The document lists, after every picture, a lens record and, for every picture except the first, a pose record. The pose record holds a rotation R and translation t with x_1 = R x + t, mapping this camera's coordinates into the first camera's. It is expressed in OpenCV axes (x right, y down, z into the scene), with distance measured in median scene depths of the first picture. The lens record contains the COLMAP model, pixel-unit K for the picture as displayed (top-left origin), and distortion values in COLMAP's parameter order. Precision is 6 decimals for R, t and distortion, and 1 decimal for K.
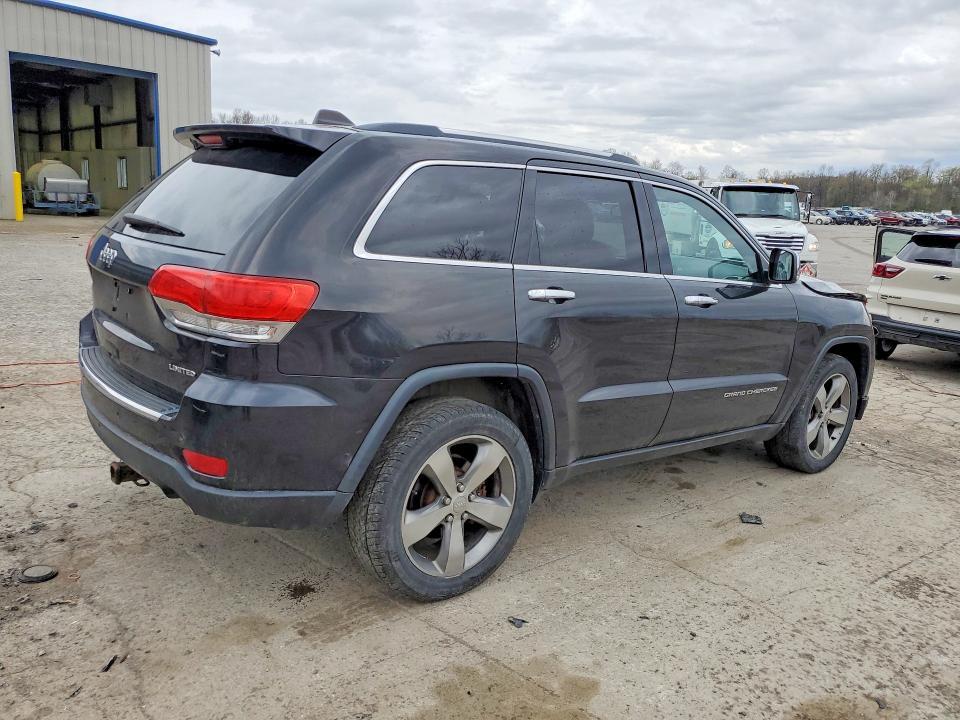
lens RADIAL K [[756.2, 0, 474.5], [0, 756.2, 355.2], [0, 0, 1]] dist [0.010996, 0.011635]
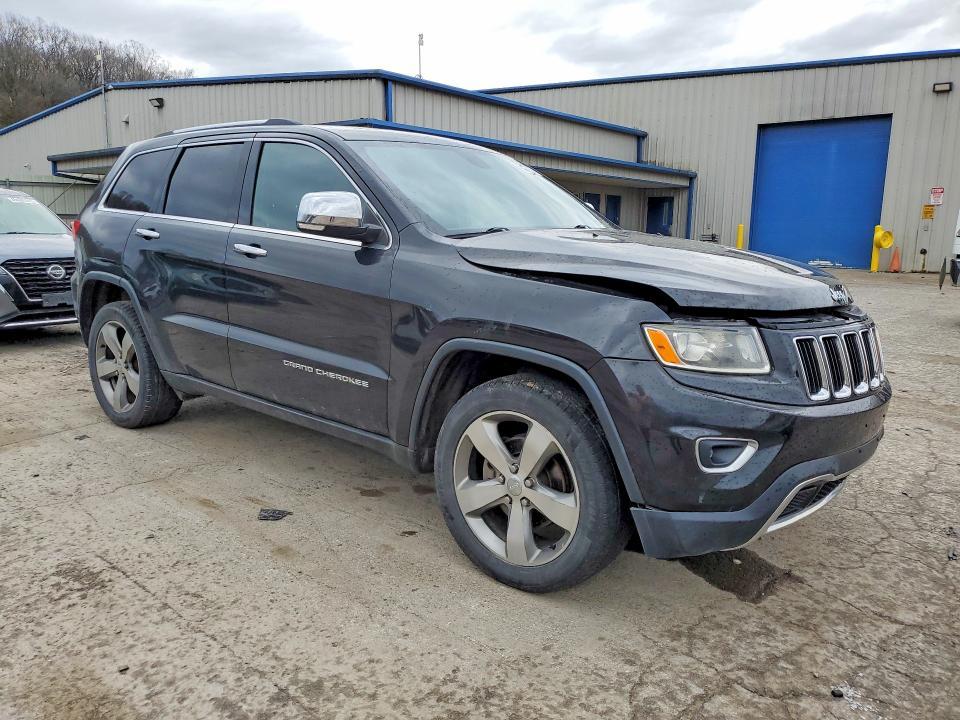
lens RADIAL K [[756.2, 0, 474.5], [0, 756.2, 355.2], [0, 0, 1]] dist [0.010996, 0.011635]
pose [[0.173786, 0.103207, -0.979360, 1.385853], [-0.198580, 0.977737, 0.067799, -0.065977], [0.964554, 0.182699, 0.190411, 1.177260]]
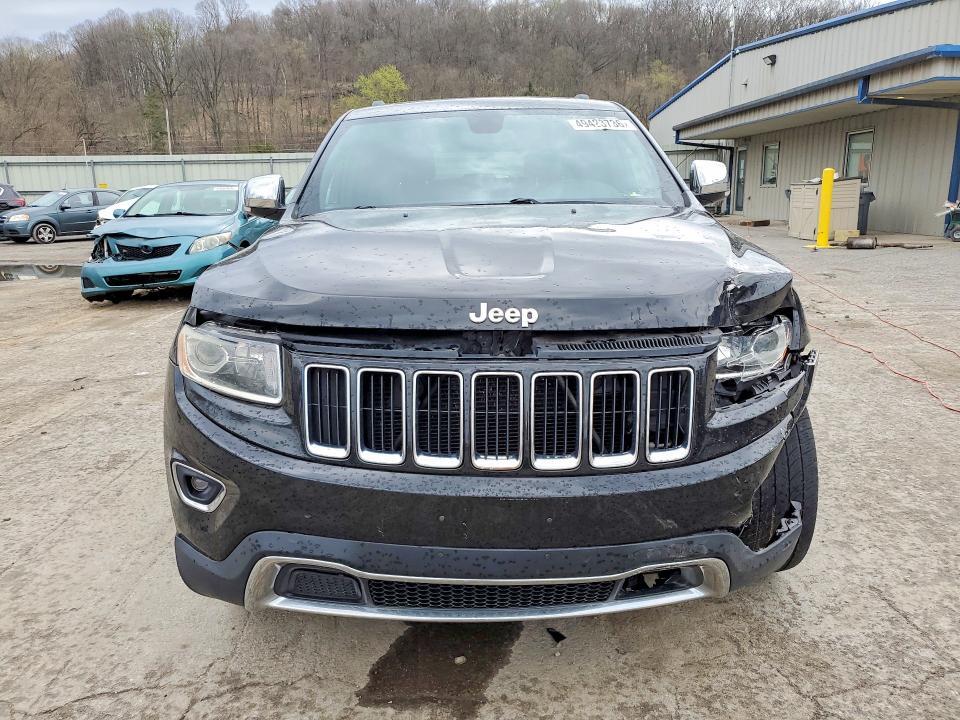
lens RADIAL K [[756.2, 0, 474.5], [0, 756.2, 355.2], [0, 0, 1]] dist [0.010996, 0.011635]
pose [[-0.632482, 0.116880, -0.765706, 1.068018], [-0.174269, 0.941733, 0.287697, -0.271588], [0.754716, 0.315402, -0.575261, 1.981283]]
